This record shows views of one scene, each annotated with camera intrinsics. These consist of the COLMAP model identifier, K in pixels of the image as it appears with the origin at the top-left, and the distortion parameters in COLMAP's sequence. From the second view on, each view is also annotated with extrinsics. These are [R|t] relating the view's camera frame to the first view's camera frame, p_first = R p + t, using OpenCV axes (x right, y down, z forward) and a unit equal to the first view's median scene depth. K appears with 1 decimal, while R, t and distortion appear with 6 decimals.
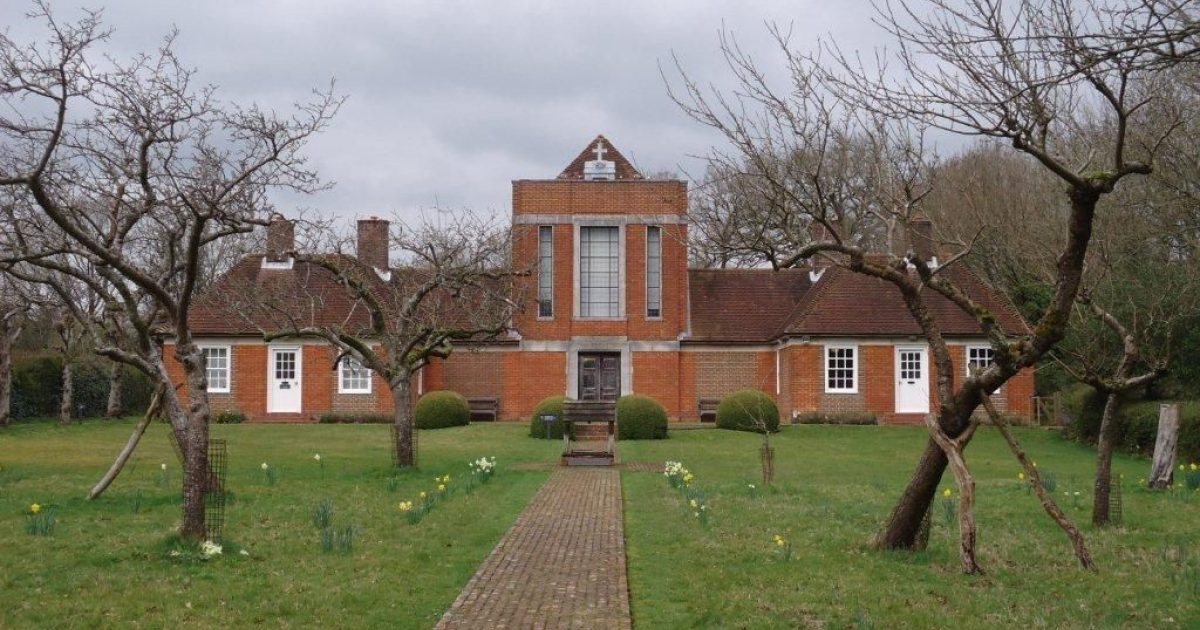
lens RADIAL K [[1513.6, 0, 627.5], [0, 1513.6, 315.7], [0, 0, 1]] dist [0.008197, 0.015226]
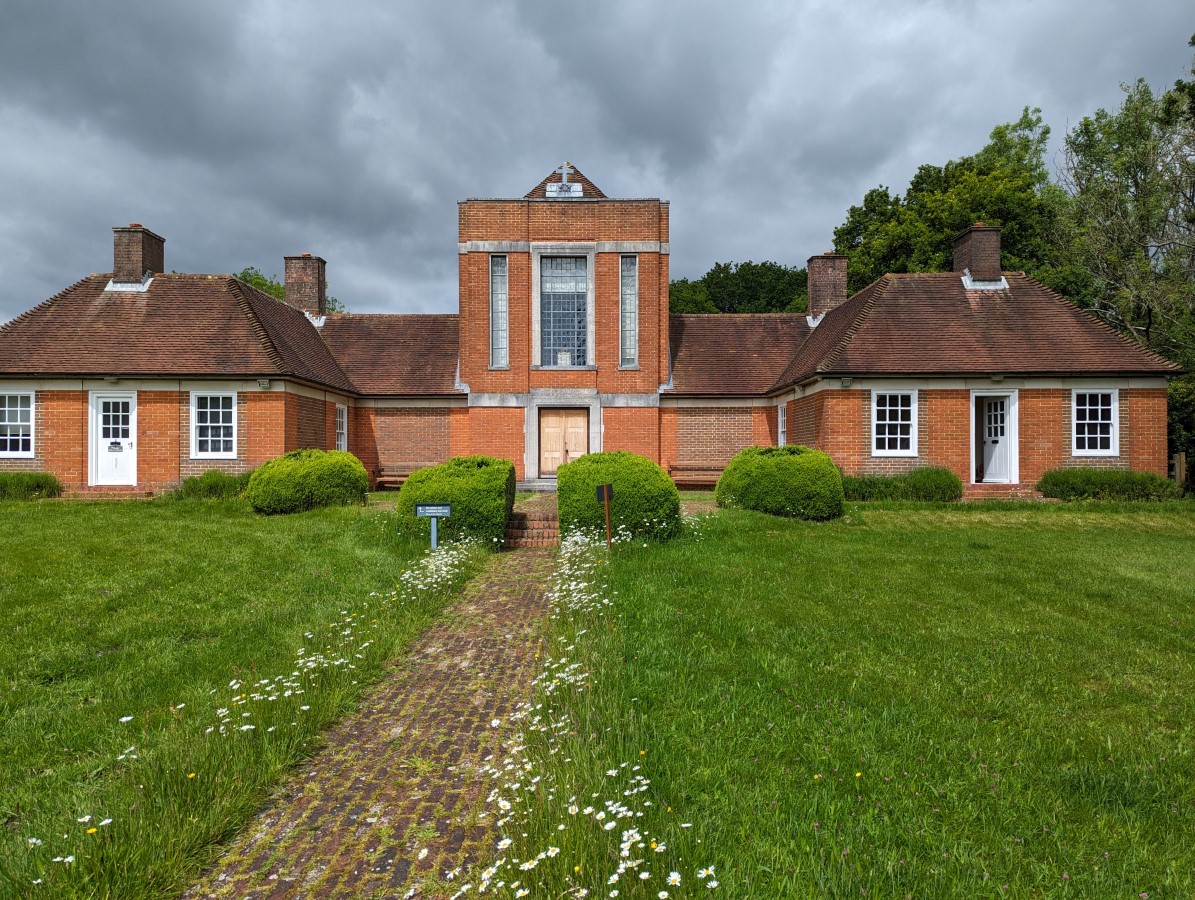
lens RADIAL K [[820.9, 0, 597.5], [0, 820.9, 450.0], [0, 0, 1]] dist [0.011495, 0.000539]
pose [[0.999918, -0.002228, -0.012635, 0.005628], [0.002824, 0.998875, 0.047341, 0.026385], [0.012515, -0.047373, 0.998799, 0.550333]]
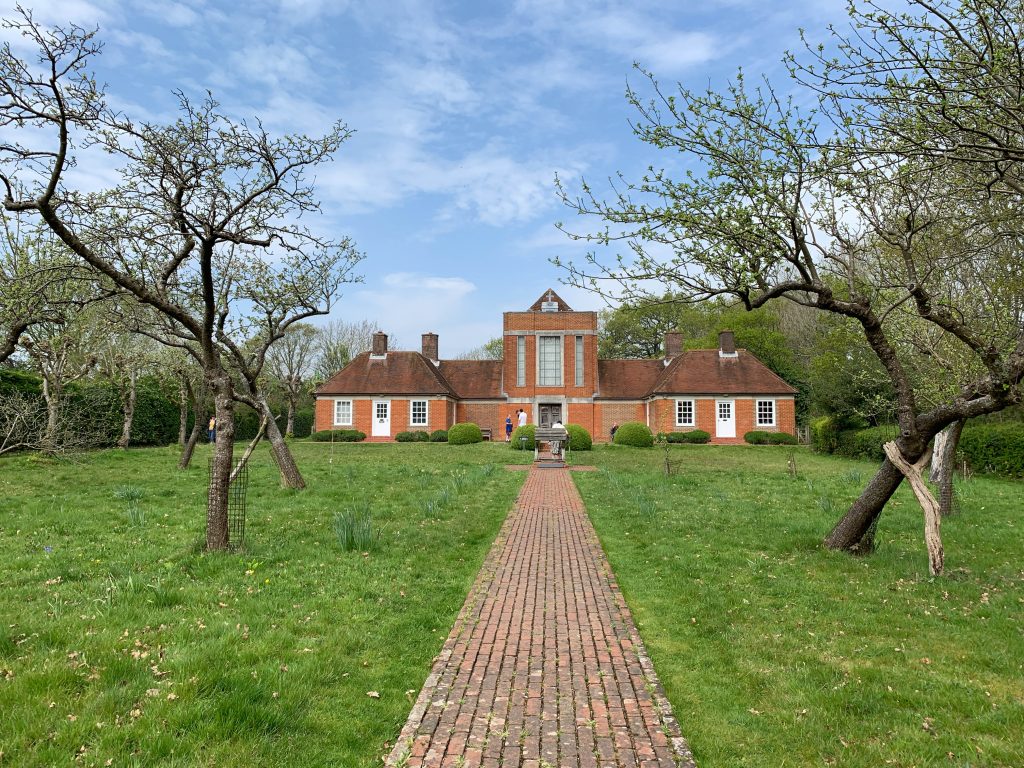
lens RADIAL K [[726.0, 0, 512.6], [0, 726.0, 366.6], [0, 0, 1]] dist [0.099682, -0.001047]
pose [[0.998007, -0.004319, -0.062960, -0.008275], [0.002265, 0.999464, -0.032663, 0.007551], [0.063067, 0.032455, 0.997481, 0.104595]]
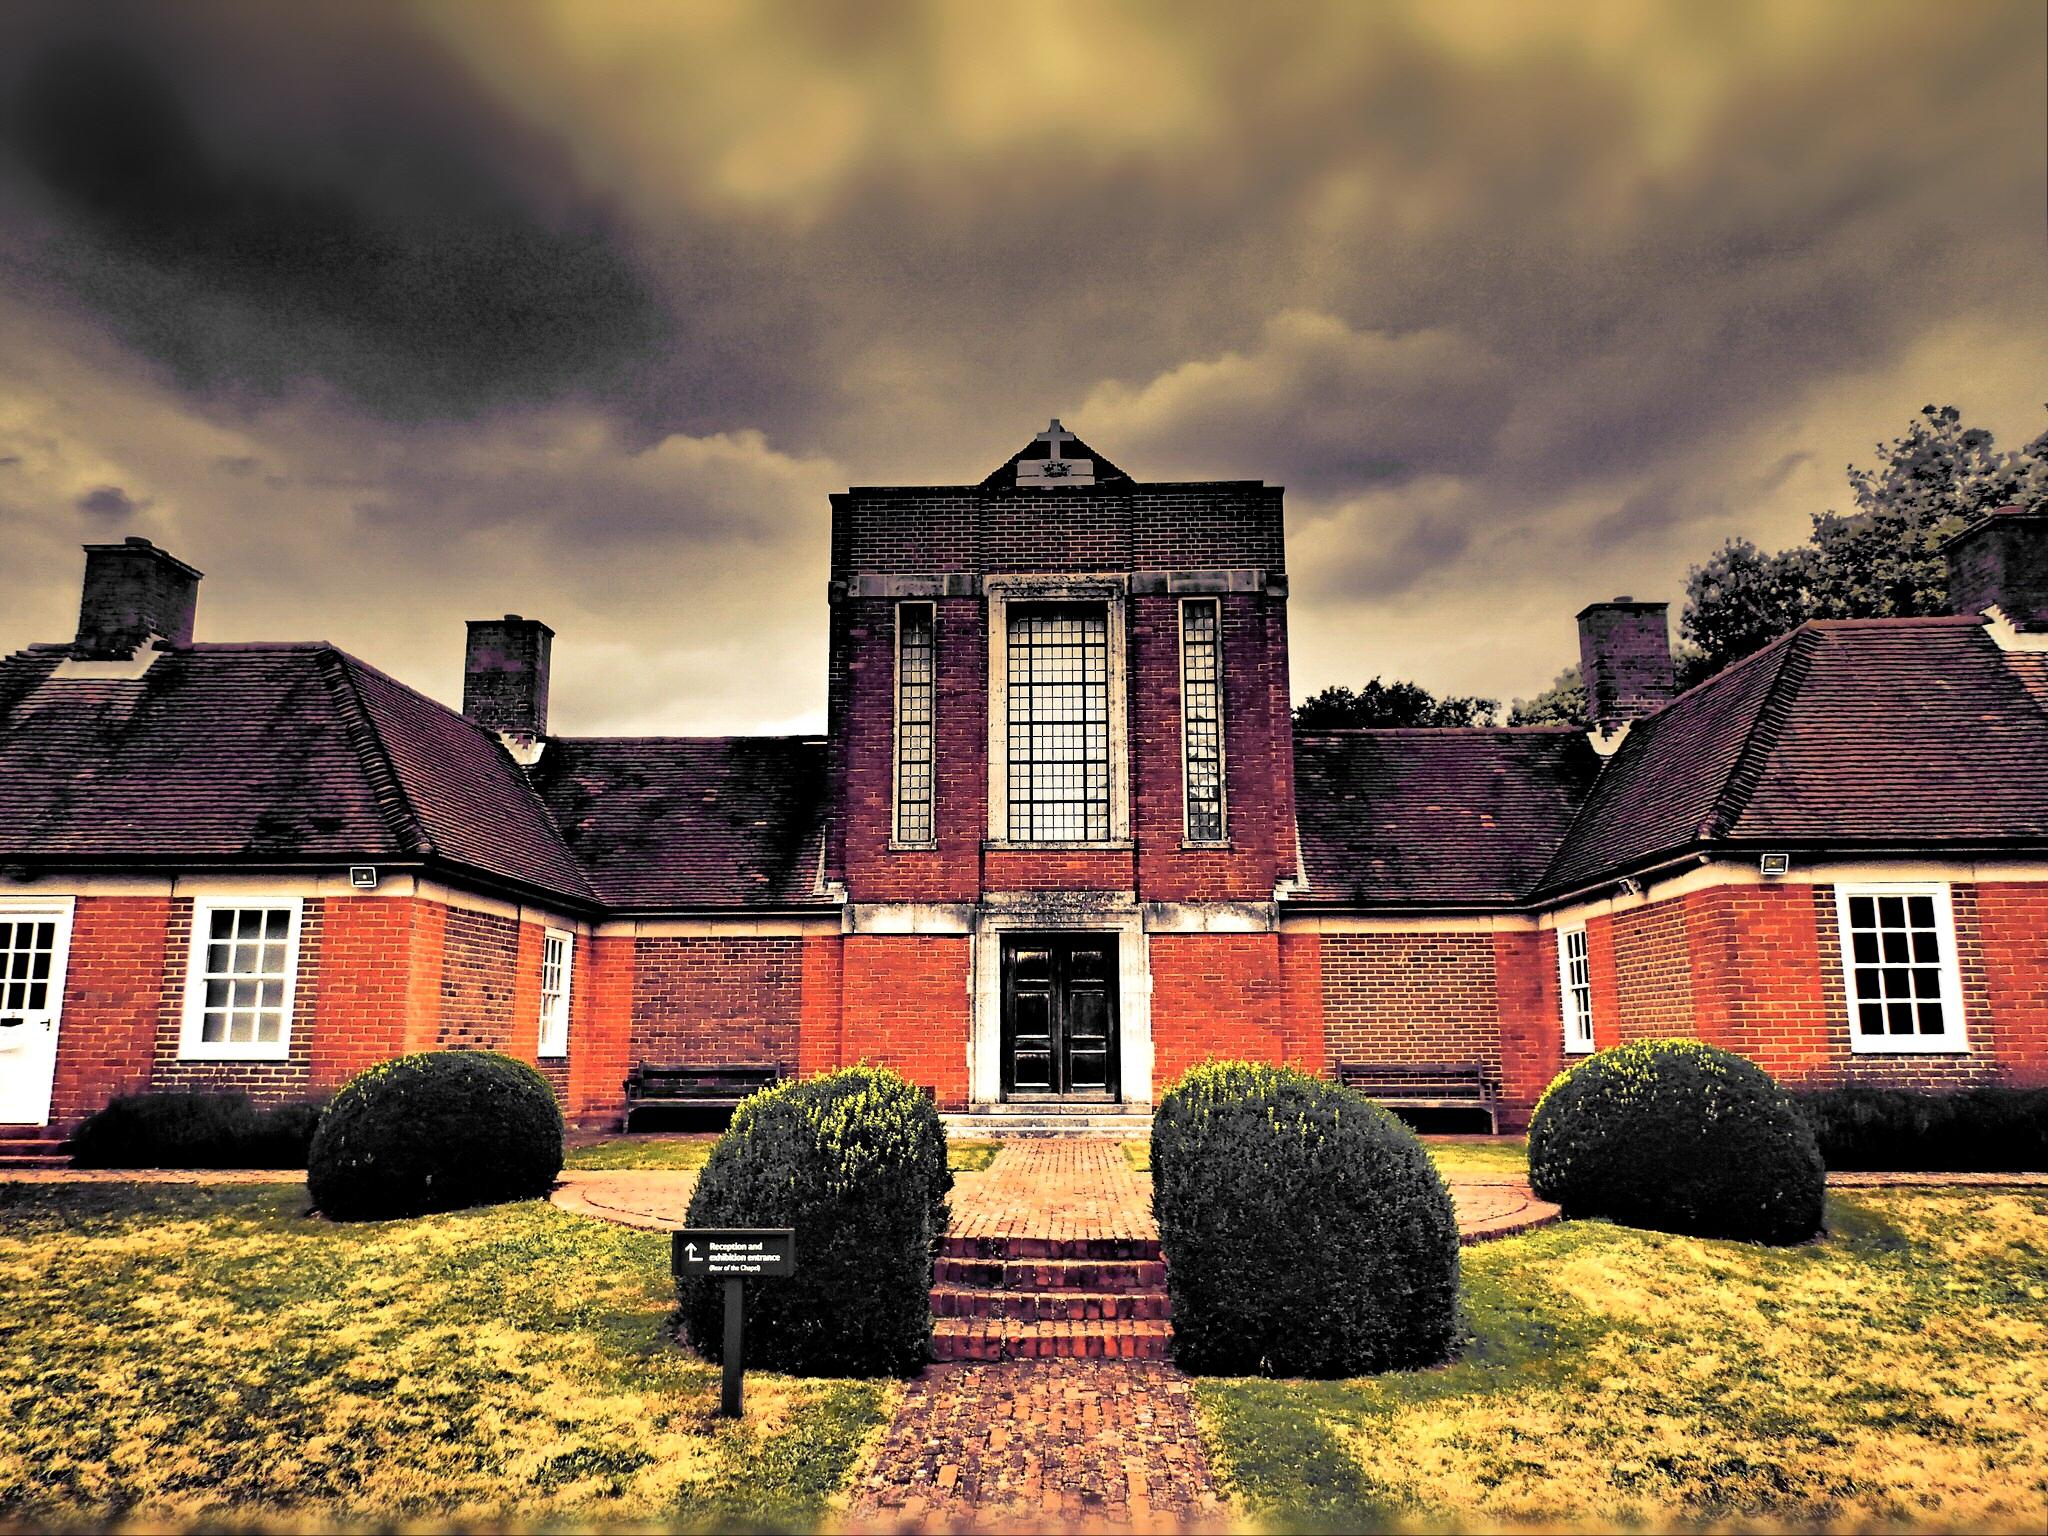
lens RADIAL K [[1518.1, 0, 1015.5], [0, 1518.1, 729.2], [0, 0, 1]] dist [-0.010246, -0.004887]
pose [[0.998398, -0.014647, -0.054655, -0.008431], [0.006561, 0.989367, -0.145295, 0.028119], [0.056202, 0.144704, 0.987878, 0.632599]]
